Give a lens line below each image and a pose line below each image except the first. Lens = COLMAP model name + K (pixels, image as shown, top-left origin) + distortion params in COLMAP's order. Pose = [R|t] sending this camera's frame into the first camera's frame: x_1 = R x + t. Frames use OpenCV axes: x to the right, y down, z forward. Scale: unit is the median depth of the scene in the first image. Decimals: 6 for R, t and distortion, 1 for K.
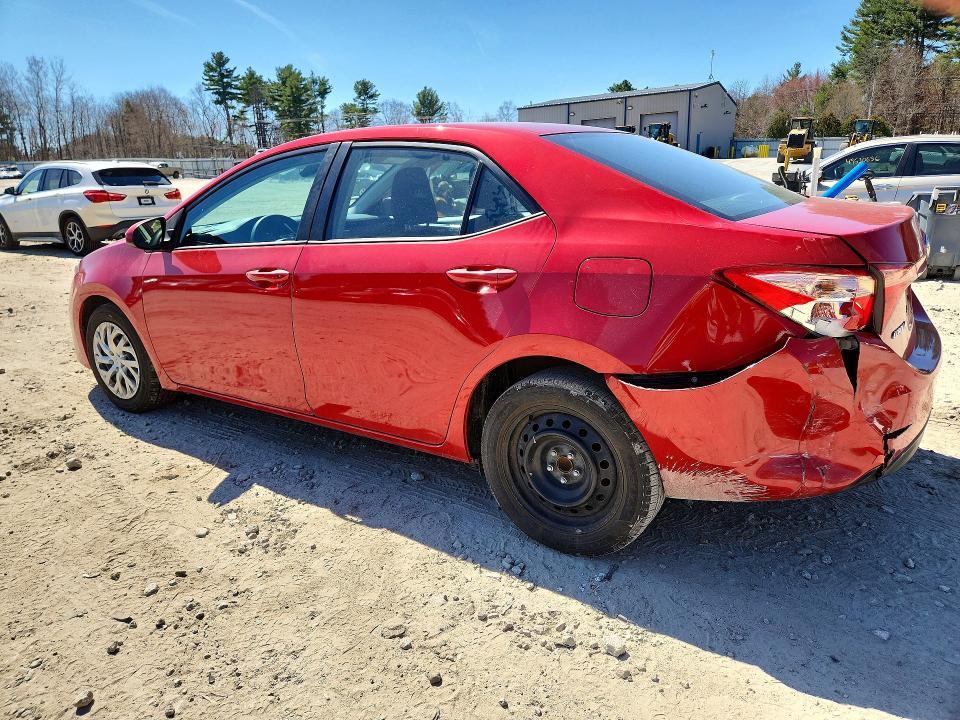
lens RADIAL K [[637.9, 0, 471.5], [0, 637.9, 366.2], [0, 0, 1]] dist [0.051430, -0.040516]
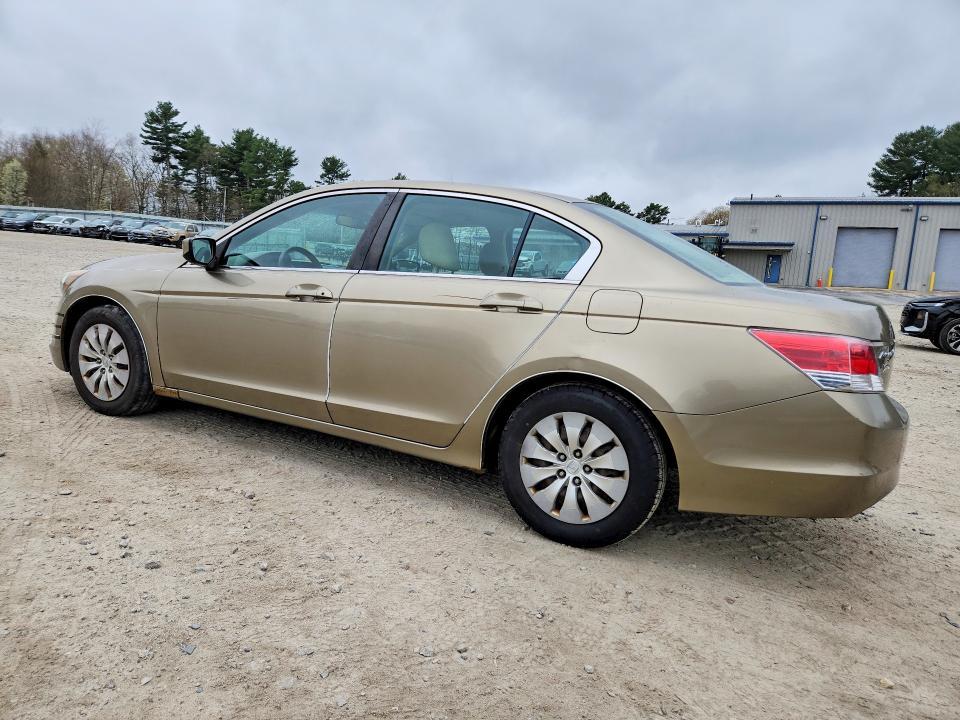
lens RADIAL K [[637.9, 0, 473.1], [0, 637.9, 372.7], [0, 0, 1]] dist [0.051430, -0.040516]
pose [[0.979070, 0.062249, 0.193773, -0.137941], [-0.036060, 0.990071, -0.135862, -0.040767], [-0.200306, 0.126031, 0.971593, 0.149914]]
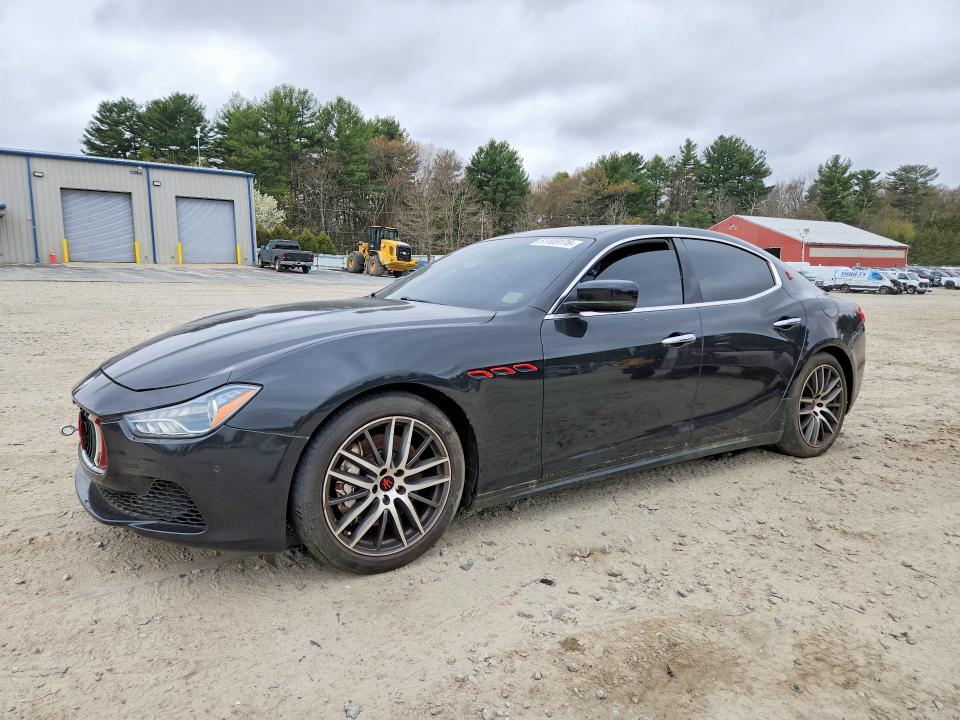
lens RADIAL K [[637.9, 0, 468.2], [0, 637.9, 368.1], [0, 0, 1]] dist [0.051430, -0.040516]
pose [[0.328941, -0.102387, 0.938784, -0.104094], [0.252003, 0.967573, 0.017228, -0.054491], [-0.910106, 0.230909, 0.344077, 0.190250]]
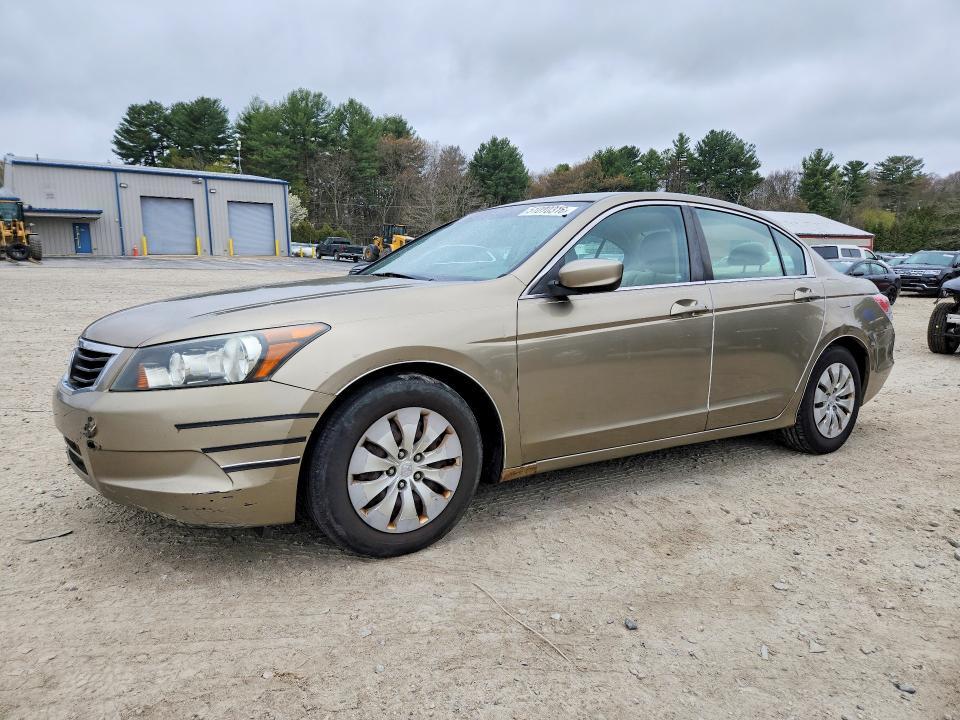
lens RADIAL K [[637.9, 0, 475.3], [0, 637.9, 361.1], [0, 0, 1]] dist [0.051430, -0.040516]
pose [[0.329933, -0.109800, 0.937597, -0.156124], [0.256800, 0.966196, 0.022783, -0.046021], [-0.908404, 0.233259, 0.346977, 0.168114]]
